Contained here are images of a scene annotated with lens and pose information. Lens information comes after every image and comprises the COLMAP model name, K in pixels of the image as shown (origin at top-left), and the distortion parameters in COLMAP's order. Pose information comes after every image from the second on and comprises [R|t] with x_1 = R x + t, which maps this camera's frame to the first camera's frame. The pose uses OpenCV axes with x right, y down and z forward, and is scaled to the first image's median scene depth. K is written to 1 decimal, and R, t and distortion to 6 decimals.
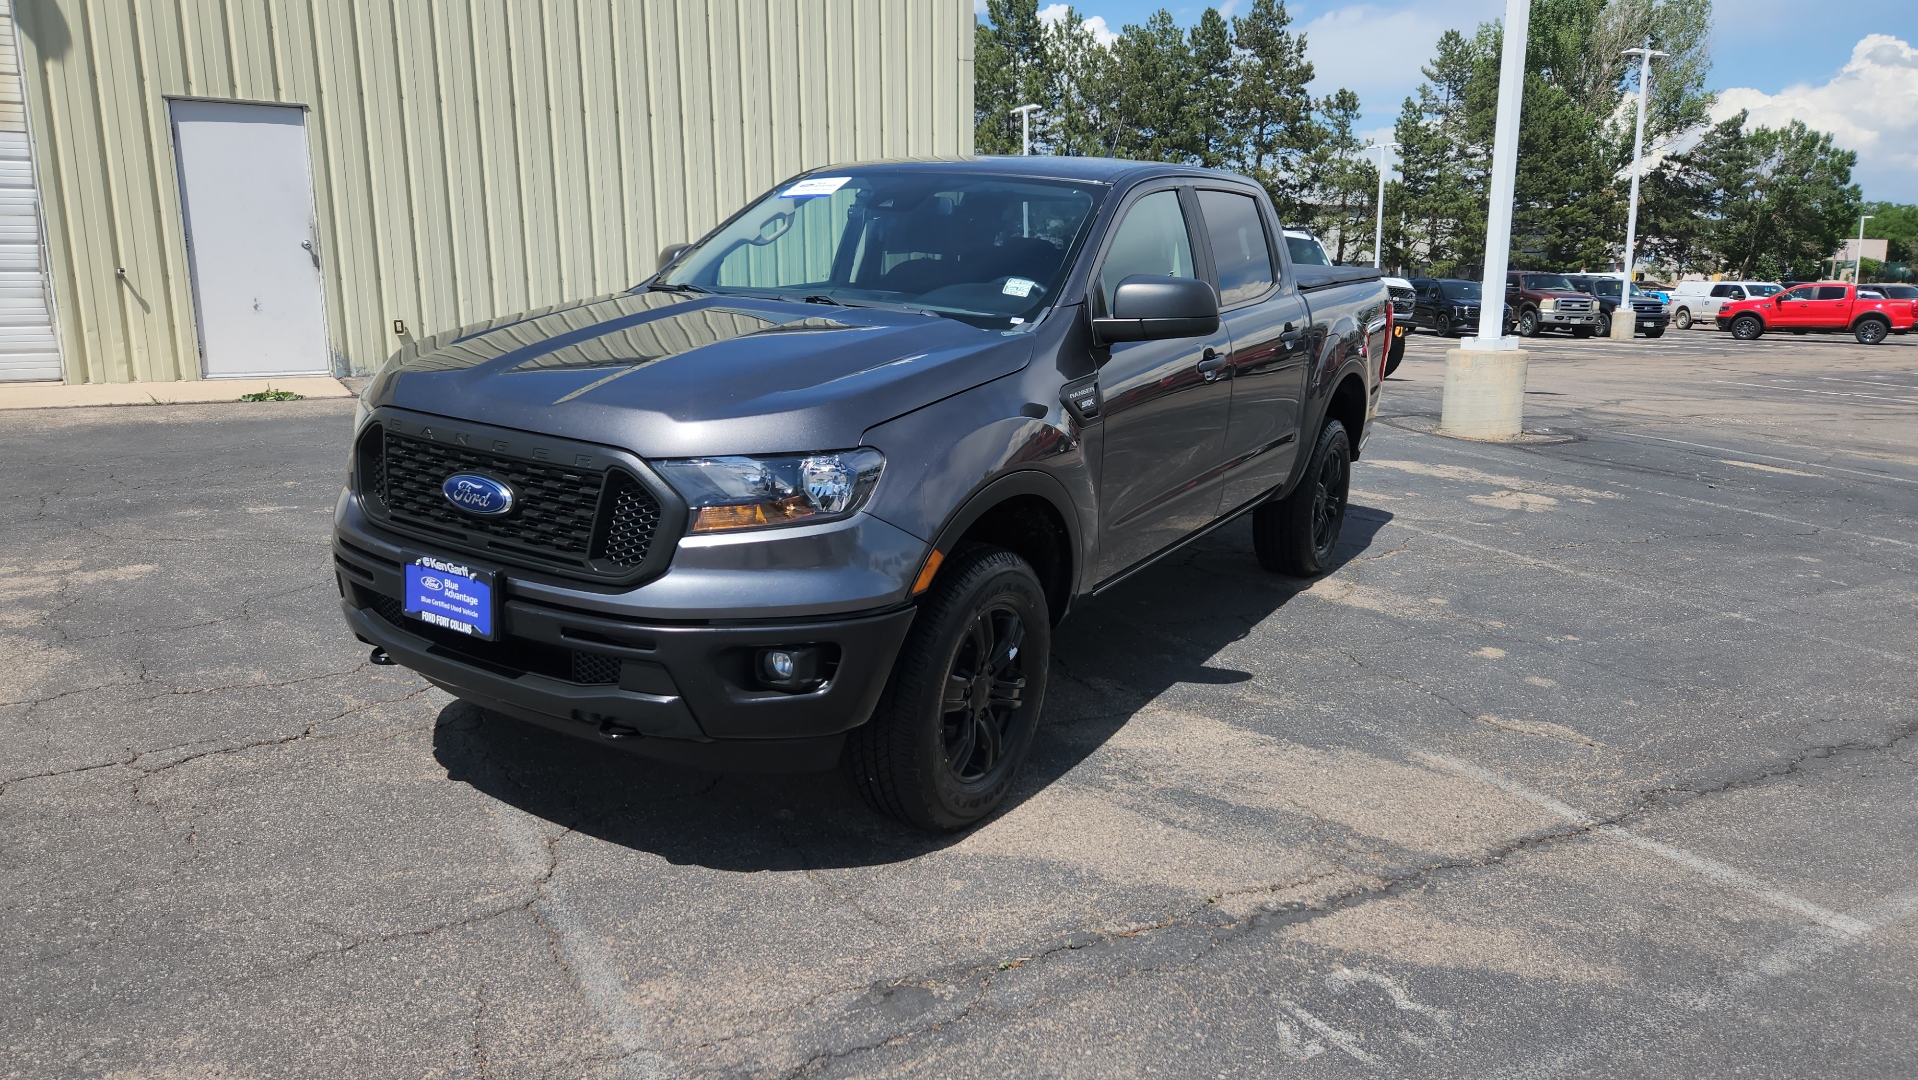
lens RADIAL K [[1285.6, 0, 931.8], [0, 1285.6, 532.4], [0, 0, 1]] dist [0.067145, -0.052858]
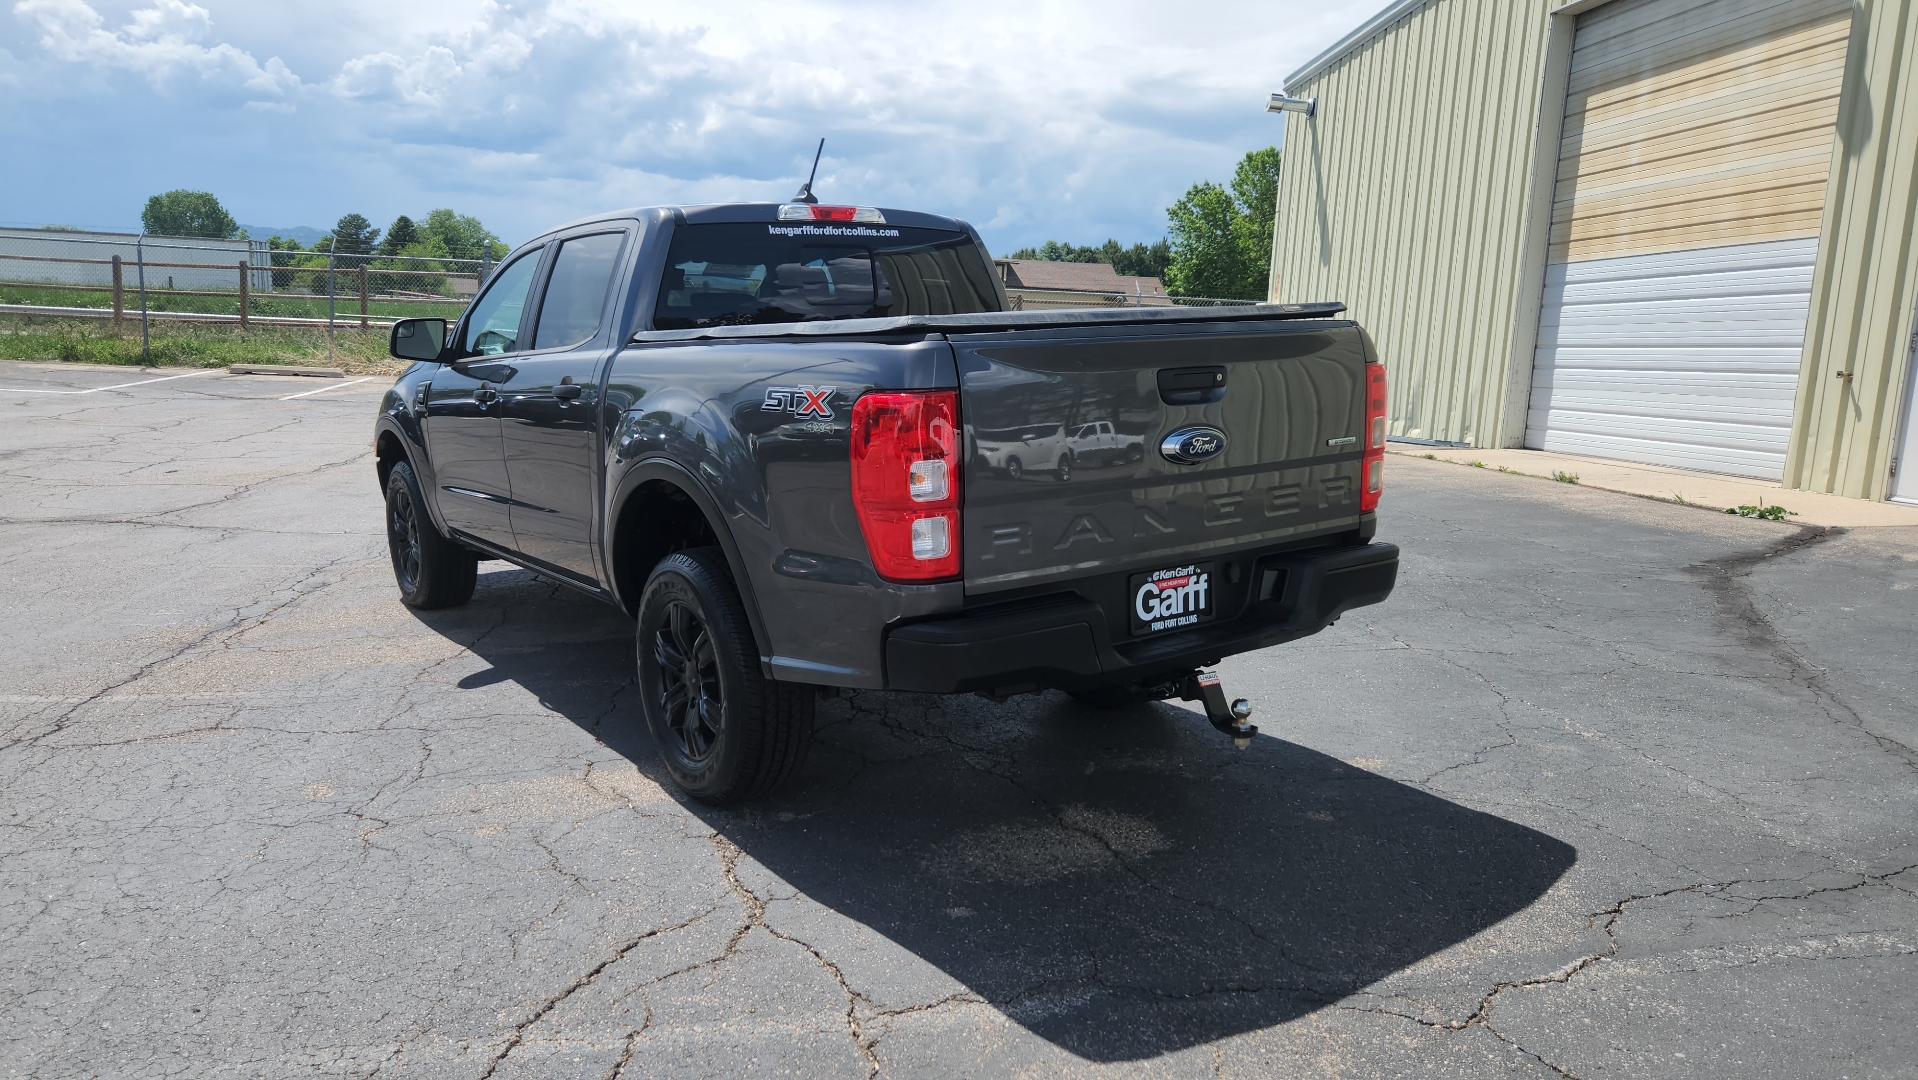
lens RADIAL K [[1286.3, 0, 921.4], [0, 1286.3, 539.7], [0, 0, 1]] dist [0.071468, -0.058929]
pose [[-0.398108, 0.119594, -0.909510, 1.061103], [-0.216952, 0.951064, 0.220022, -0.326649], [0.891315, 0.284913, -0.352680, 1.683664]]
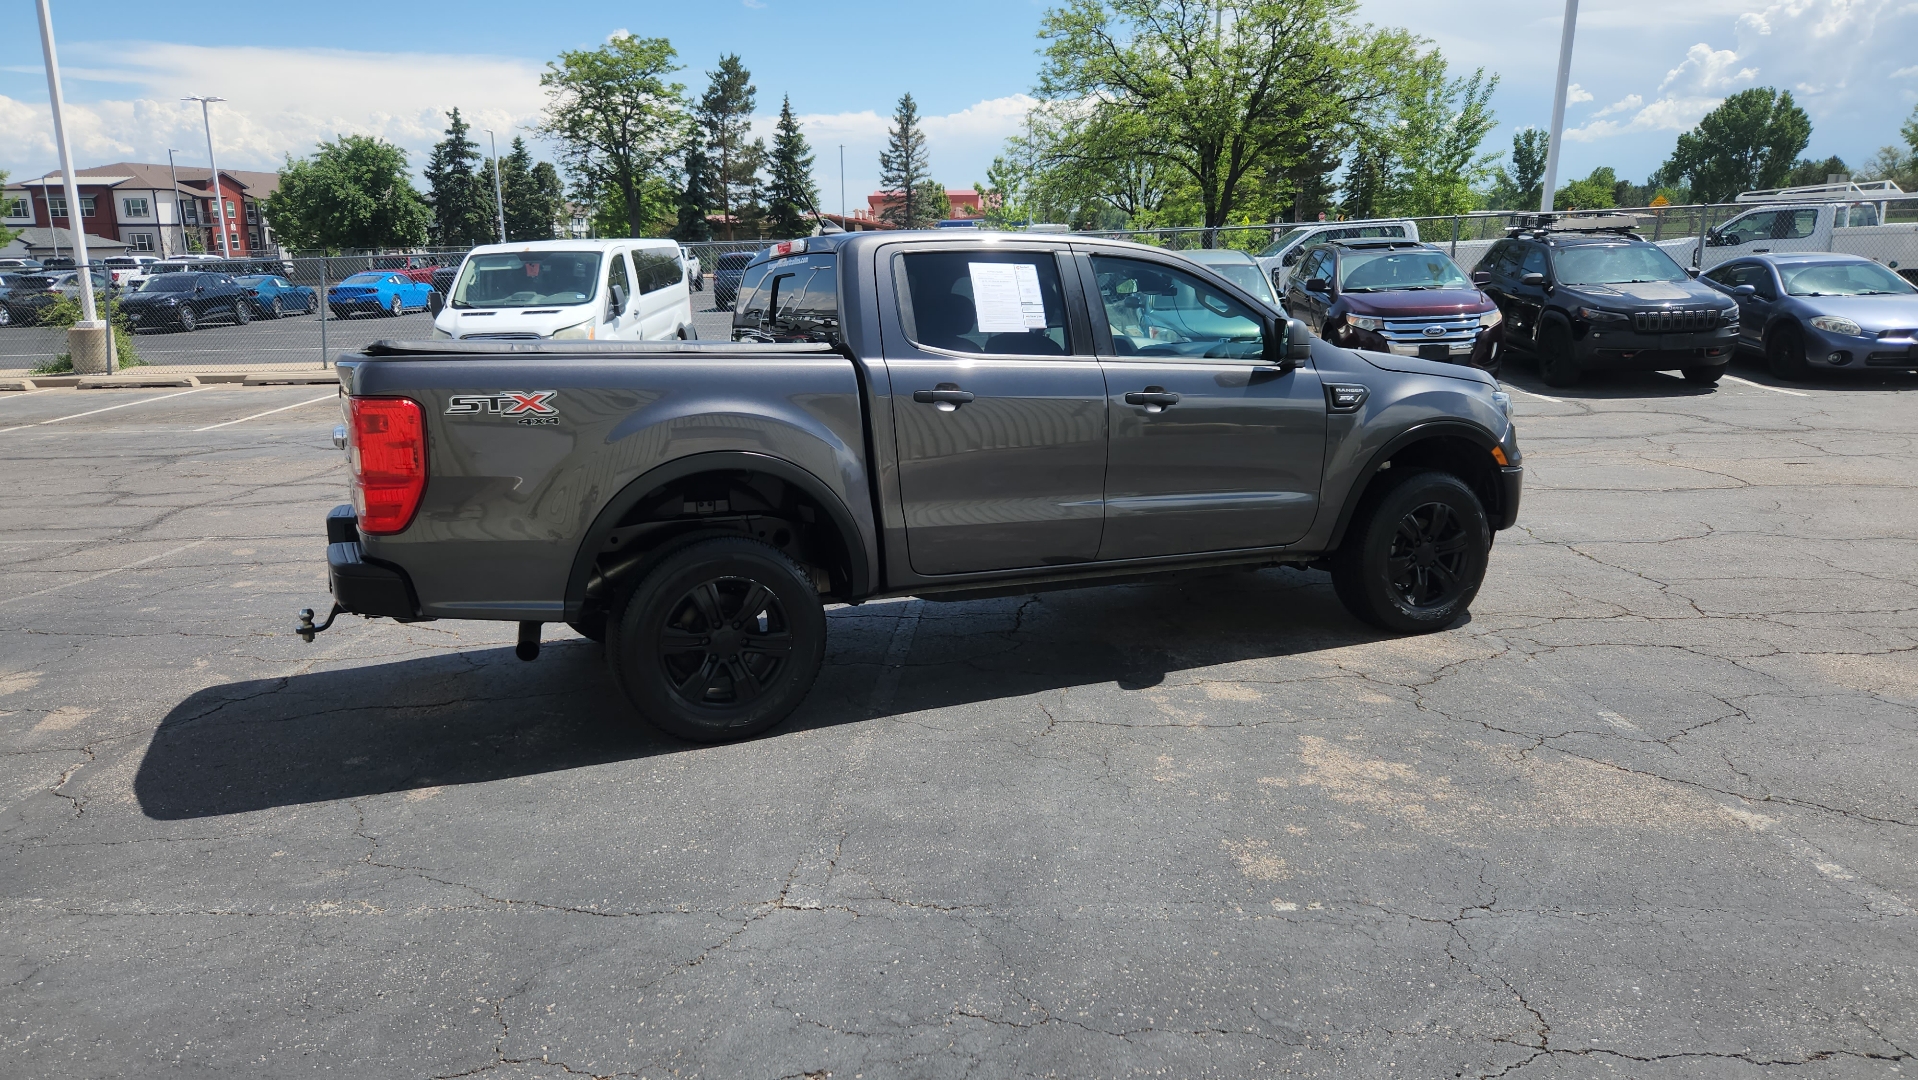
lens RADIAL K [[1285.9, 0, 932.3], [0, 1285.9, 533.7], [0, 0, 1]] dist [0.070427, -0.055829]
pose [[-0.829464, -0.114243, 0.546753, -0.578321], [0.117375, 0.921354, 0.370581, -0.506084], [-0.546089, 0.371559, -0.750820, 2.093203]]
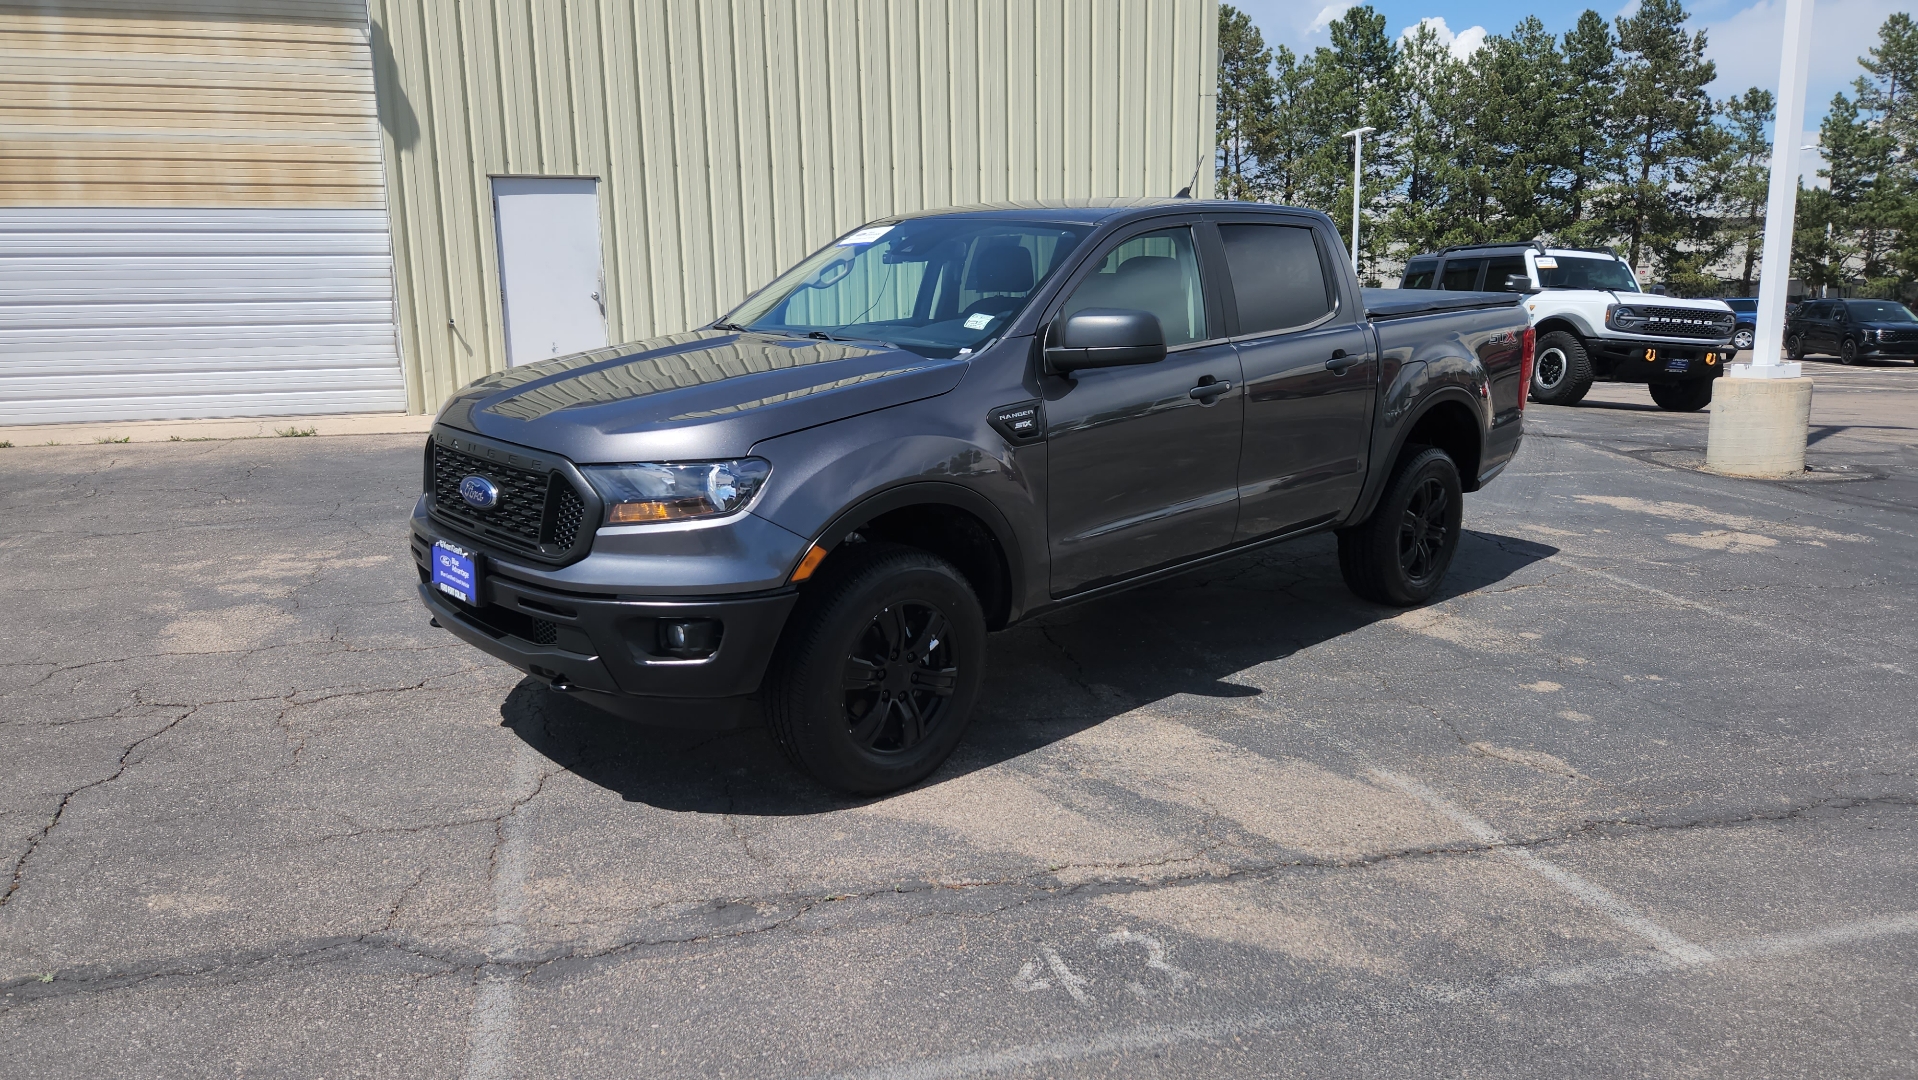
lens RADIAL K [[1285.6, 0, 921.6], [0, 1285.6, 540.7], [0, 0, 1]] dist [0.067145, -0.052858]
pose [[0.964127, 0.026962, -0.264070, 0.255054], [-0.032520, 0.999332, -0.016697, 0.016249], [0.263444, 0.024685, 0.964359, -0.067936]]
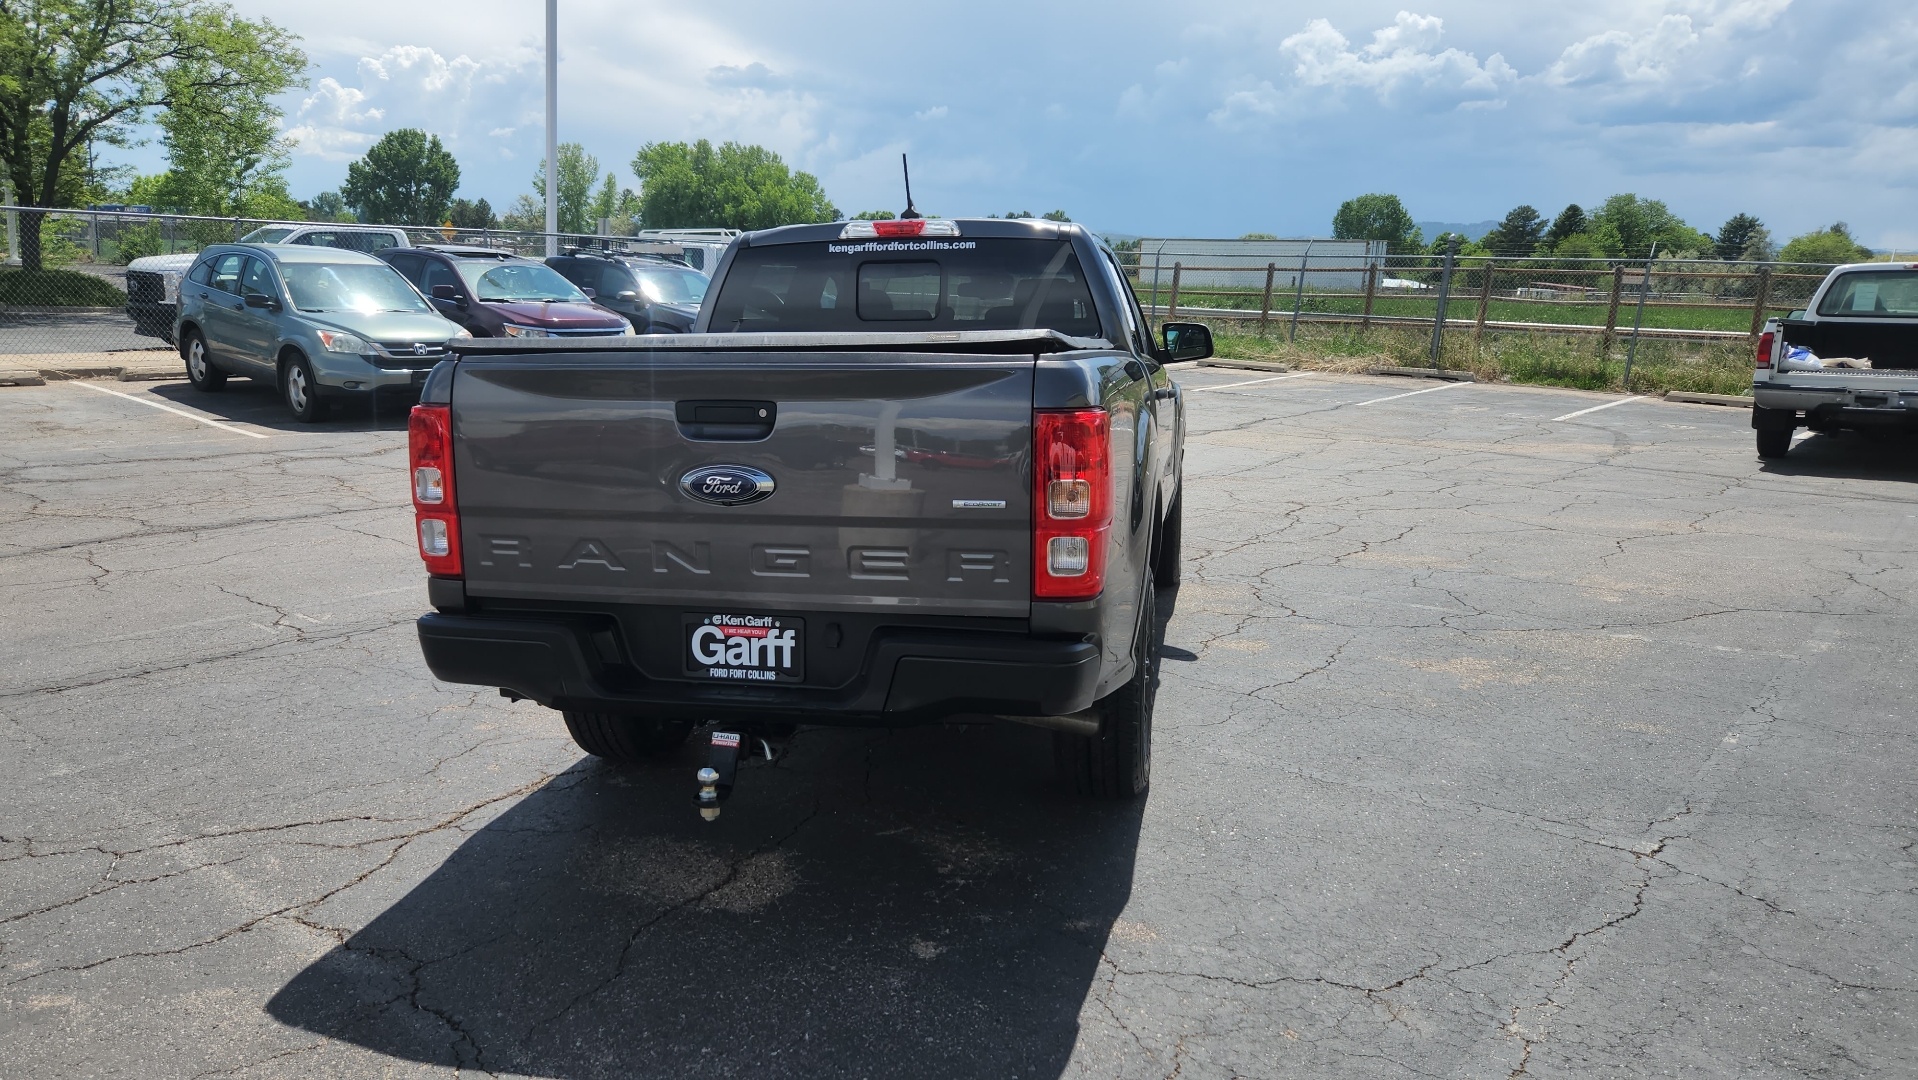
lens RADIAL K [[1286.3, 0, 920.3], [0, 1286.3, 550.2], [0, 0, 1]] dist [0.071468, -0.058929]
pose [[-0.946316, 0.018782, -0.322696, 0.482061], [-0.109326, 0.920881, 0.374200, -0.473426], [0.304193, 0.389390, -0.869392, 2.151839]]
